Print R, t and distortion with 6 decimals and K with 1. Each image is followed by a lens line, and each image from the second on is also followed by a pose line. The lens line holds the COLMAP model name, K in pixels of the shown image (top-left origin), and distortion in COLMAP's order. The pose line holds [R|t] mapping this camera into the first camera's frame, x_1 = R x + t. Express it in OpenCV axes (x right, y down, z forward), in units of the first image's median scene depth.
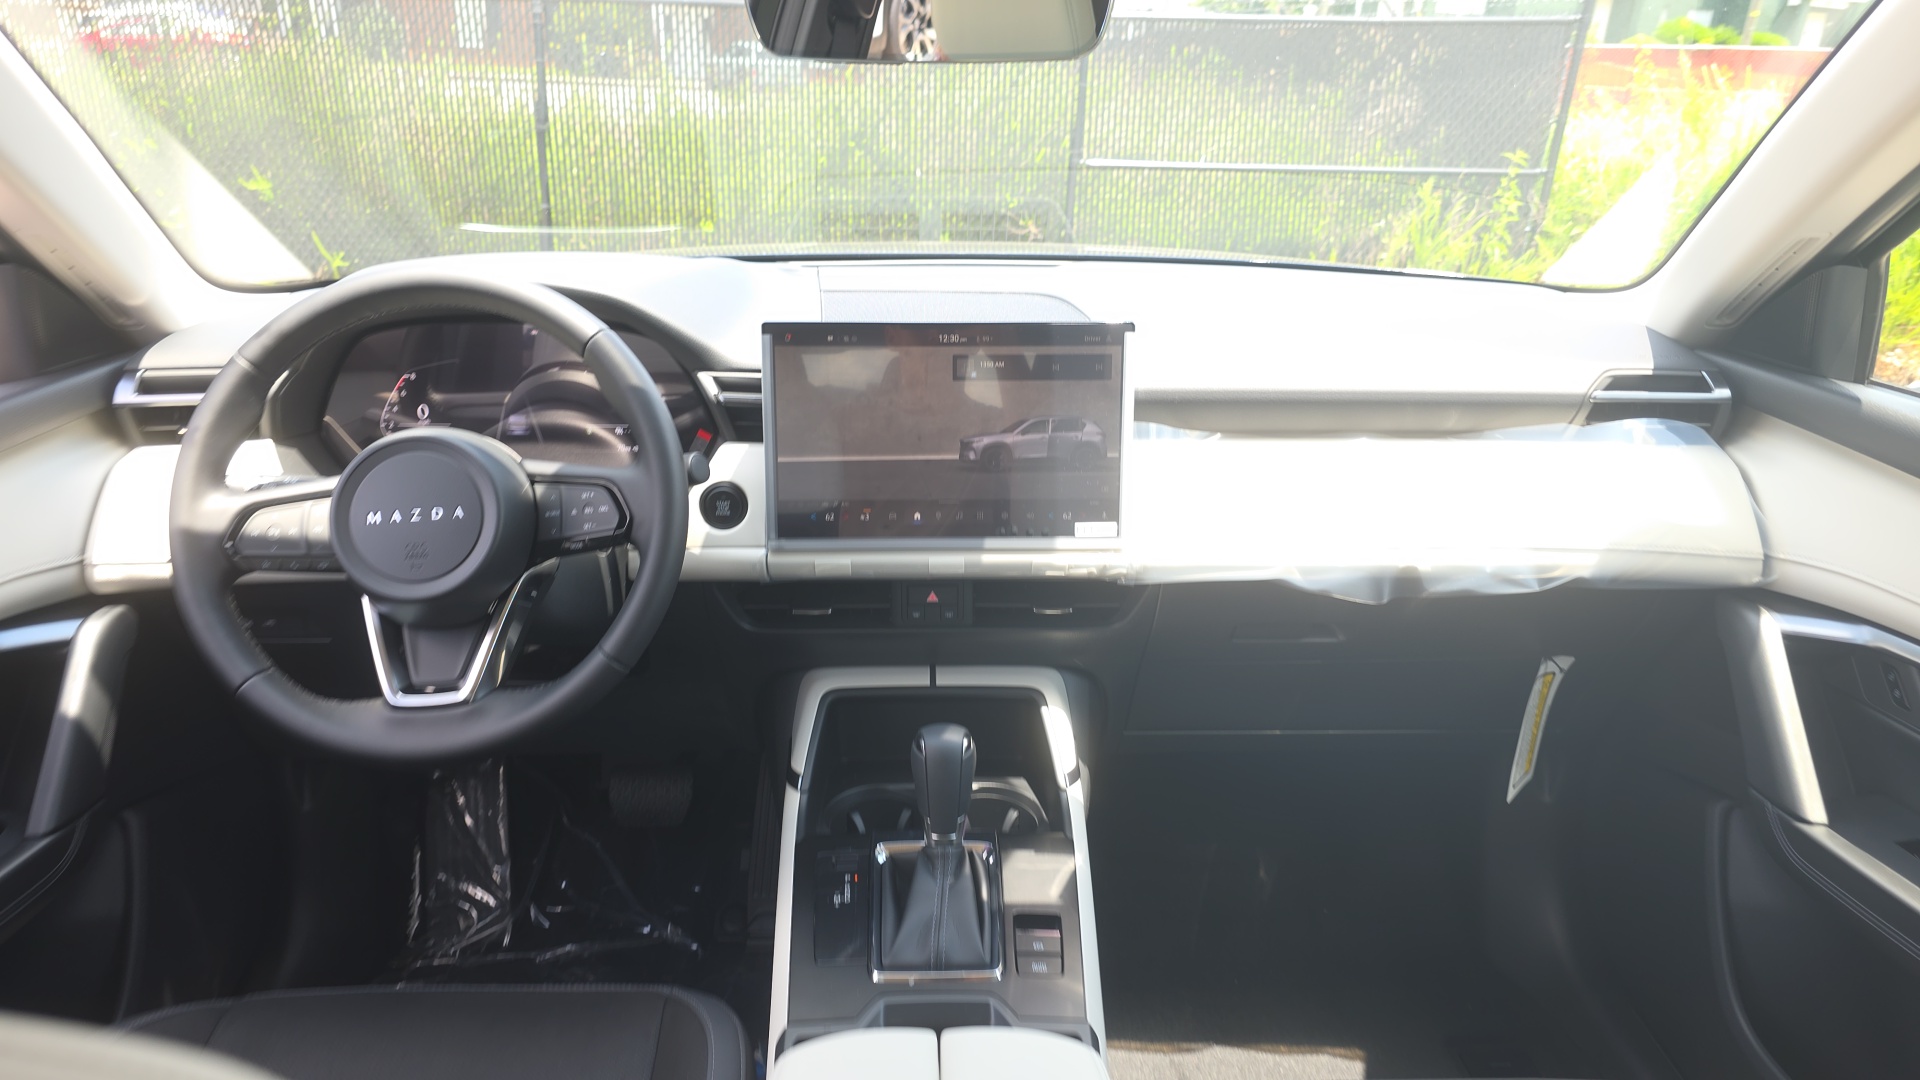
lens RADIAL K [[1325.9, 0, 961.3], [0, 1325.9, 508.5], [0, 0, 1]] dist [0.052300, -0.055810]
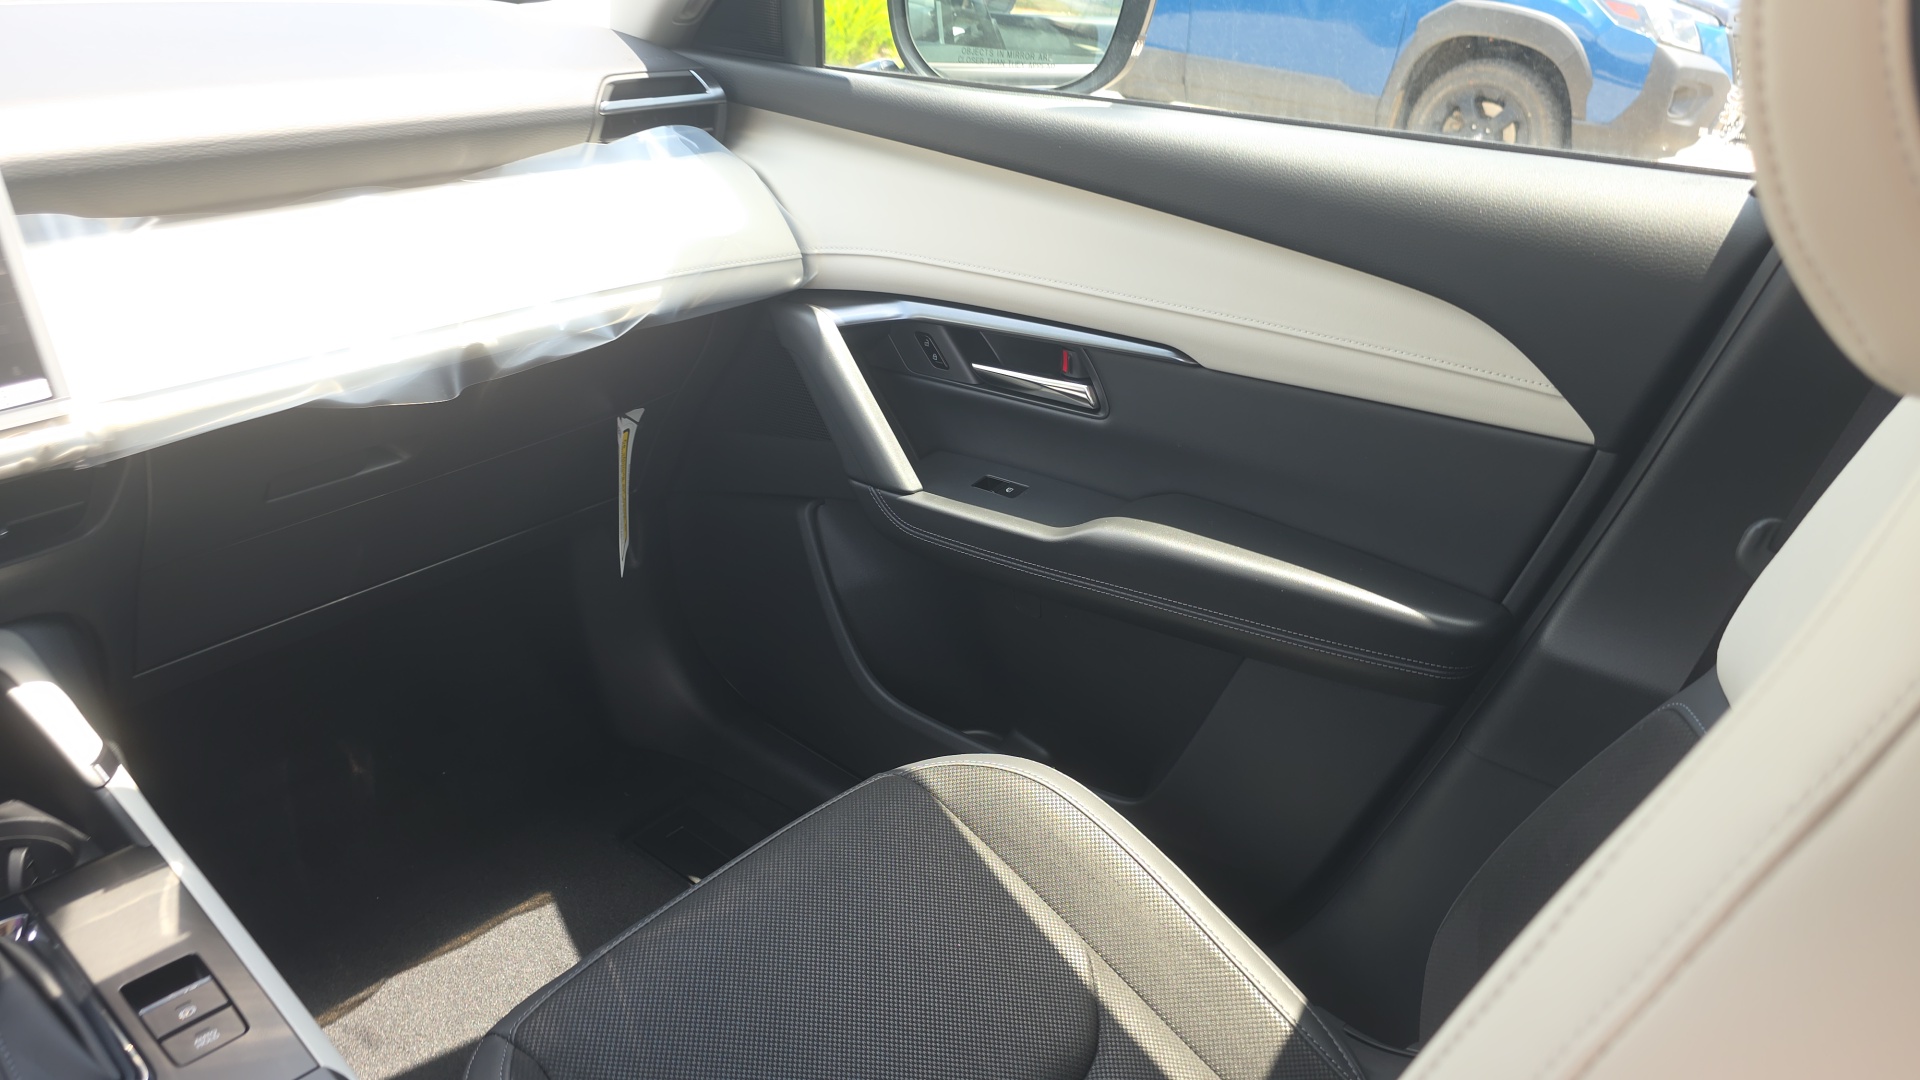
lens RADIAL K [[1325.9, 0, 1003.4], [0, 1325.9, 536.4], [0, 0, 1]] dist [0.052300, -0.055810]
pose [[0.644632, -0.325446, 0.691762, -0.058289], [0.200716, 0.945169, 0.257622, 0.008828], [-0.737674, -0.027224, 0.674608, 0.214224]]
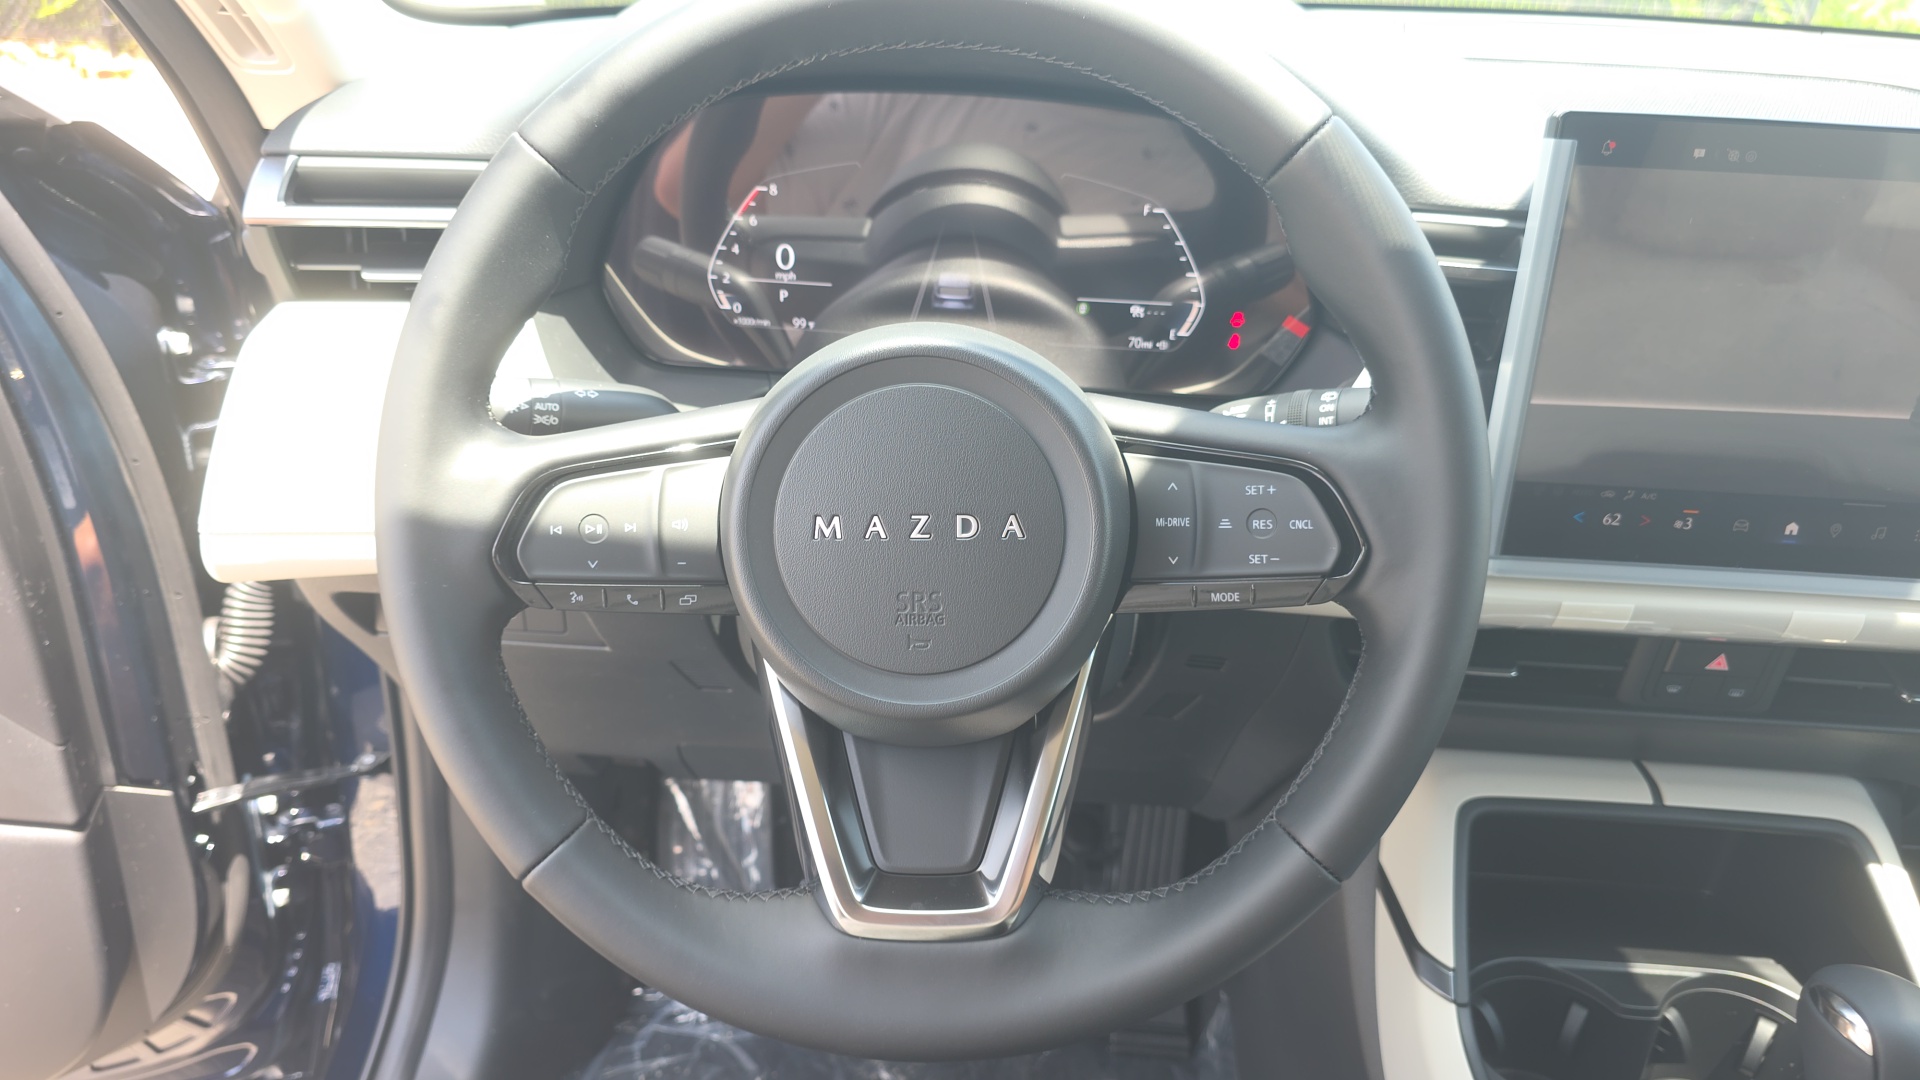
lens RADIAL K [[1325.9, 0, 934.3], [0, 1325.9, 522.7], [0, 0, 1]] dist [0.052300, -0.055810]
pose [[0.996063, 0.067410, -0.057574, -0.326500], [-0.057916, 0.986516, 0.153078, -0.055417], [0.067116, -0.149141, 0.986536, 0.486088]]
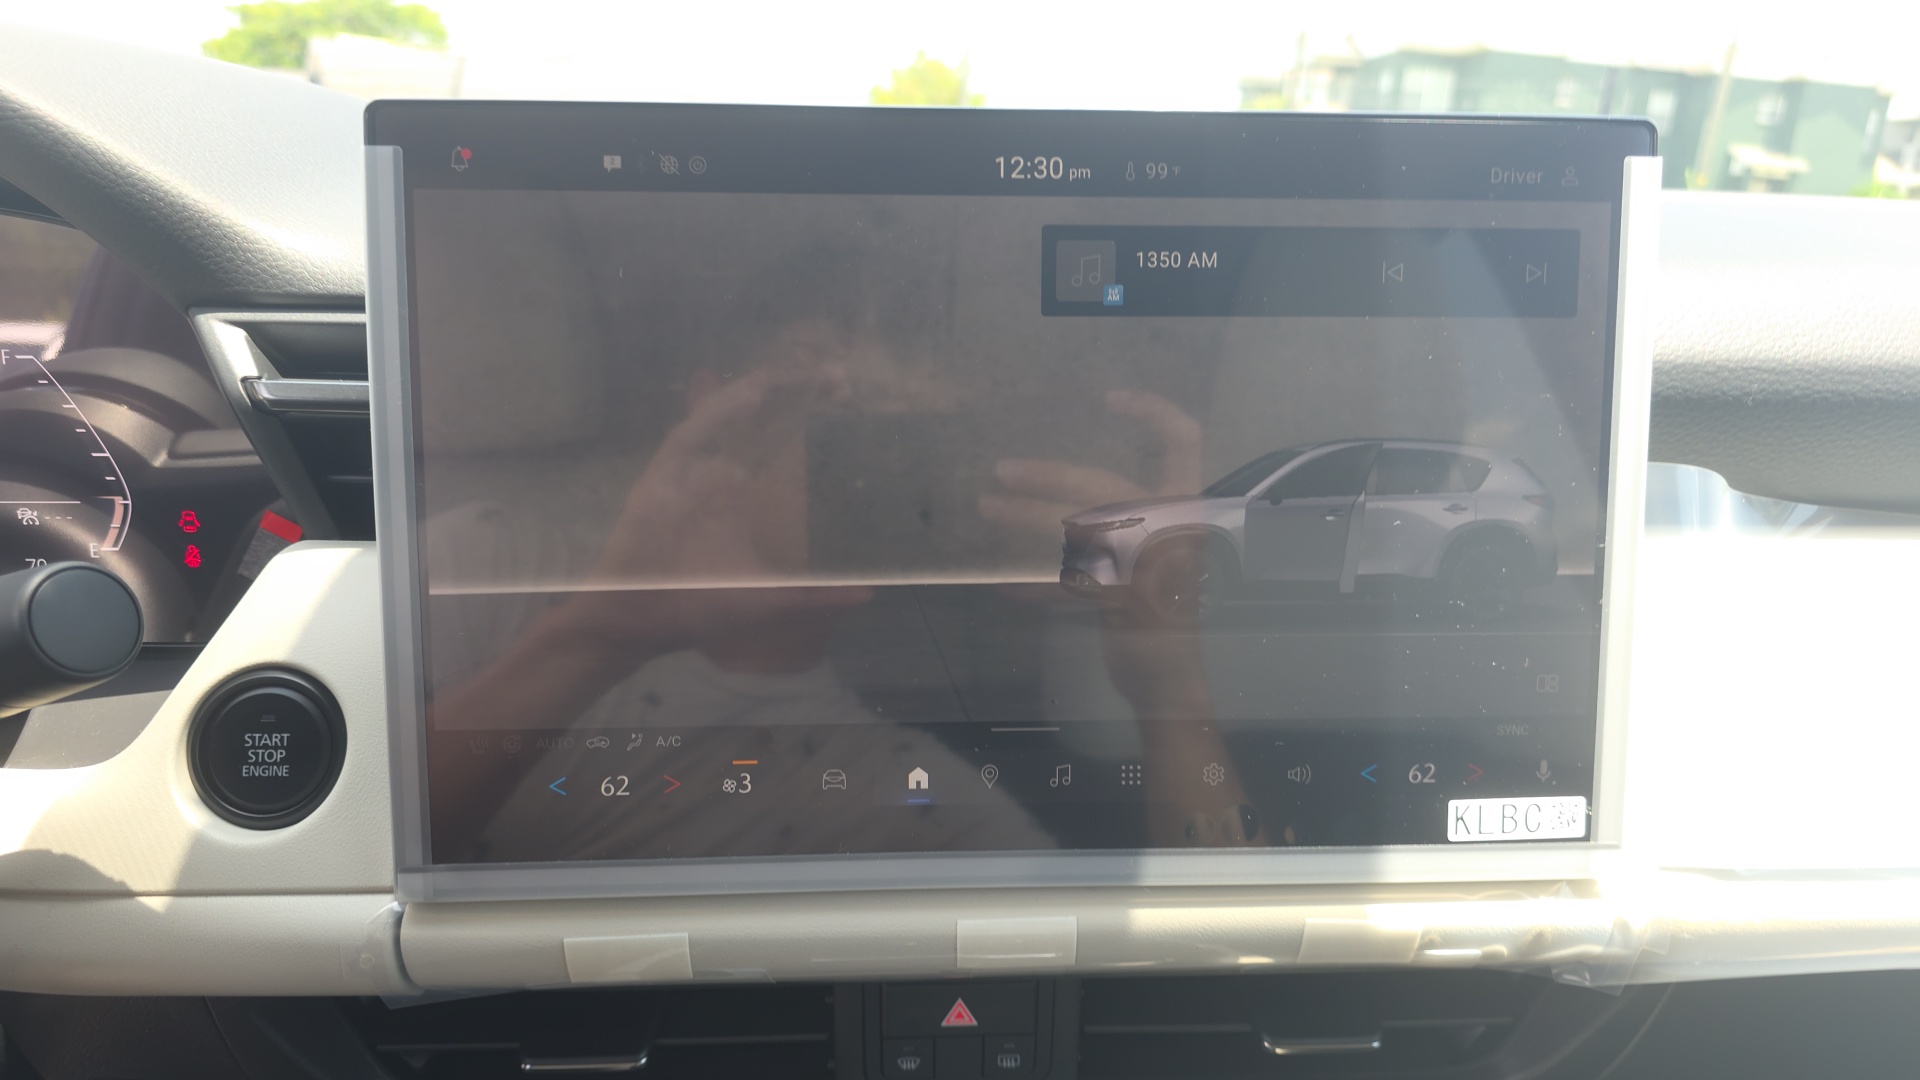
lens RADIAL K [[1325.9, 0, 961.0], [0, 1325.9, 571.1], [0, 0, 1]] dist [0.052300, -0.055810]
pose [[0.999438, -0.004138, 0.033253, -0.033529], [0.006363, 0.997728, -0.067073, -0.020971], [-0.032900, 0.067247, 0.997194, 0.705990]]
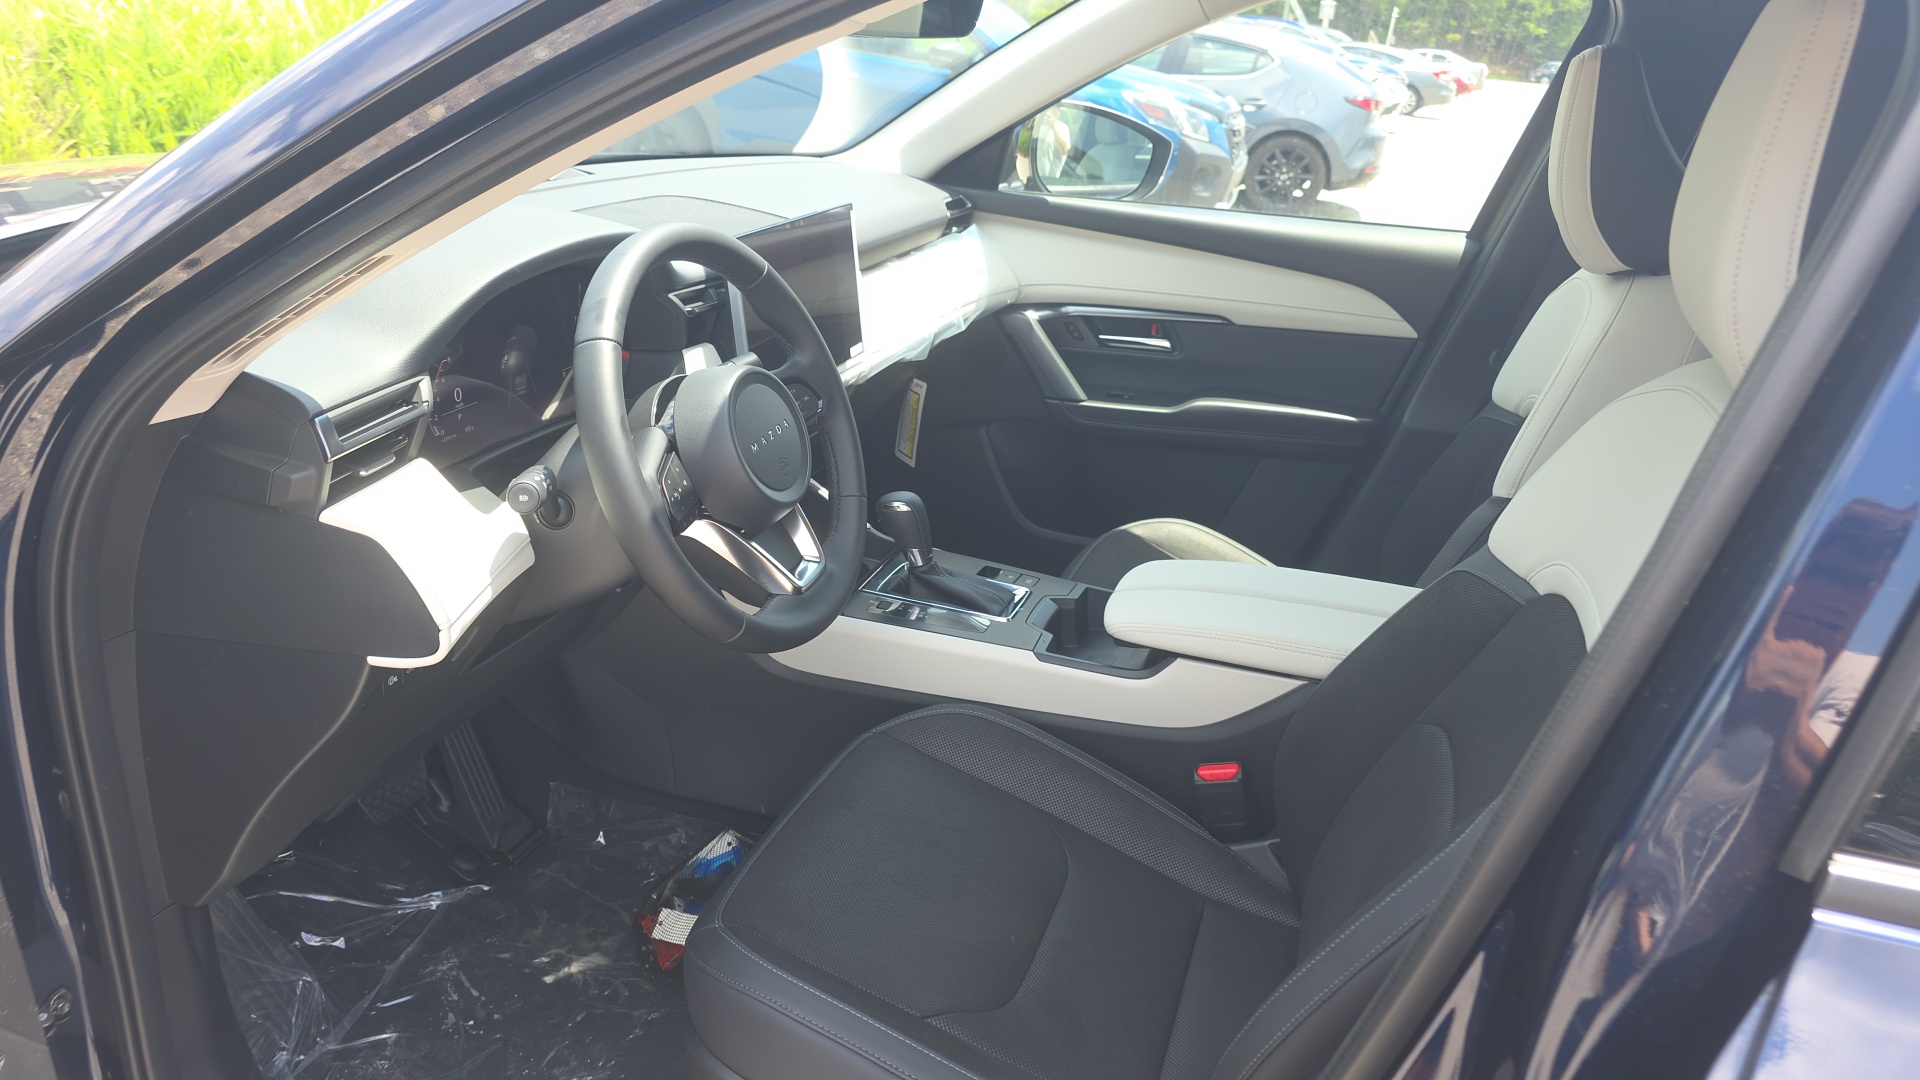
lens RADIAL K [[1325.9, 0, 945.5], [0, 1325.9, 546.6], [0, 0, 1]] dist [0.052300, -0.055810]
pose [[0.362817, -0.349517, 0.863830, -1.232667], [0.219890, 0.932928, 0.285120, -0.182118], [-0.905545, 0.086501, 0.415337, 0.318850]]
